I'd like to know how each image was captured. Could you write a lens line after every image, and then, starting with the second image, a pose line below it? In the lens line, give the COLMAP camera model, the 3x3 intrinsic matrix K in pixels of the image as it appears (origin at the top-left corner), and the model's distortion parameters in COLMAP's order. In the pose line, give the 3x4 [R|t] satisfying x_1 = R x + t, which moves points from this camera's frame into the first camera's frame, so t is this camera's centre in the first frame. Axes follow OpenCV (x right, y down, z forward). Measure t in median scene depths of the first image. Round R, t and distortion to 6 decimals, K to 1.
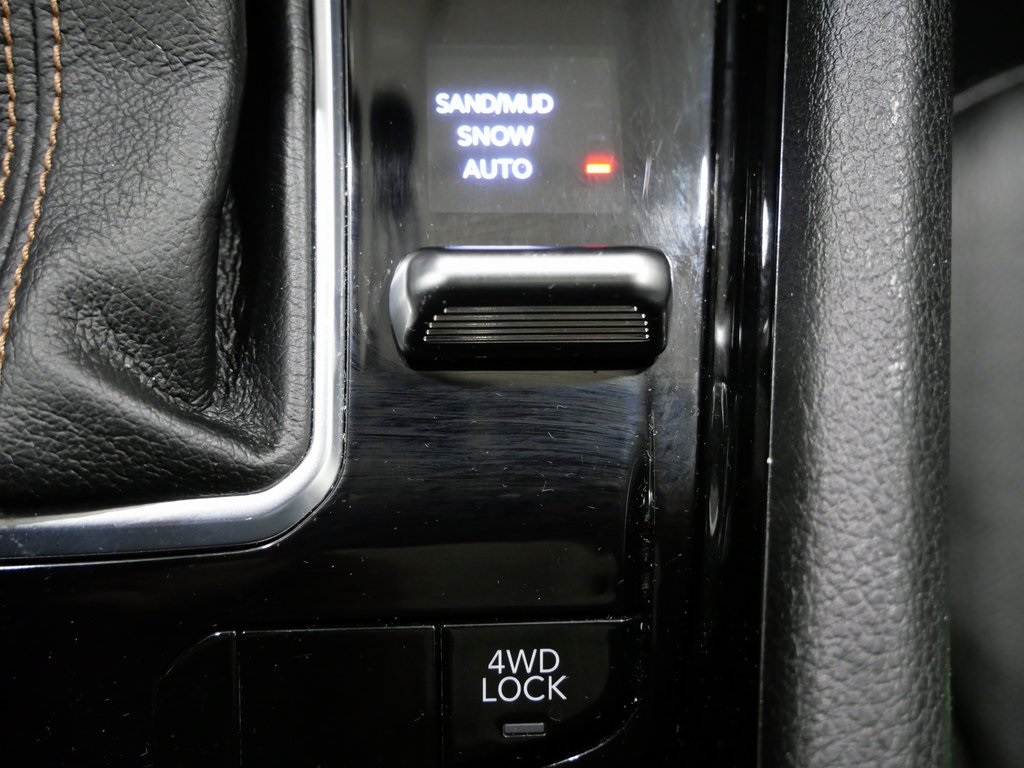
lens RADIAL K [[1424.5, 0, 513.9], [0, 1424.5, 388.9], [0, 0, 1]] dist [0.030821, 0.000000]
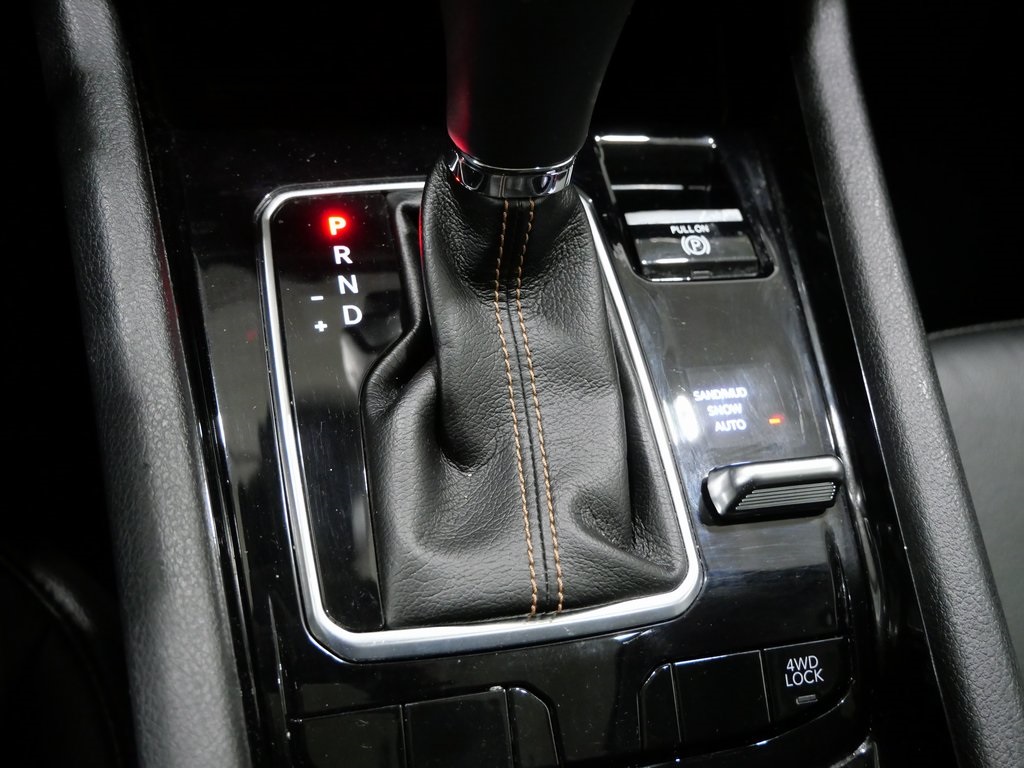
lens RADIAL K [[1193.6, 0, 508.6], [0, 1193.6, 381.2], [0, 0, 1]] dist [0.036524, 0.000000]
pose [[0.974469, -0.075683, 0.211381, -0.724348], [0.116075, 0.975715, -0.185761, 0.068207], [-0.192188, 0.205554, 0.959589, -0.627179]]
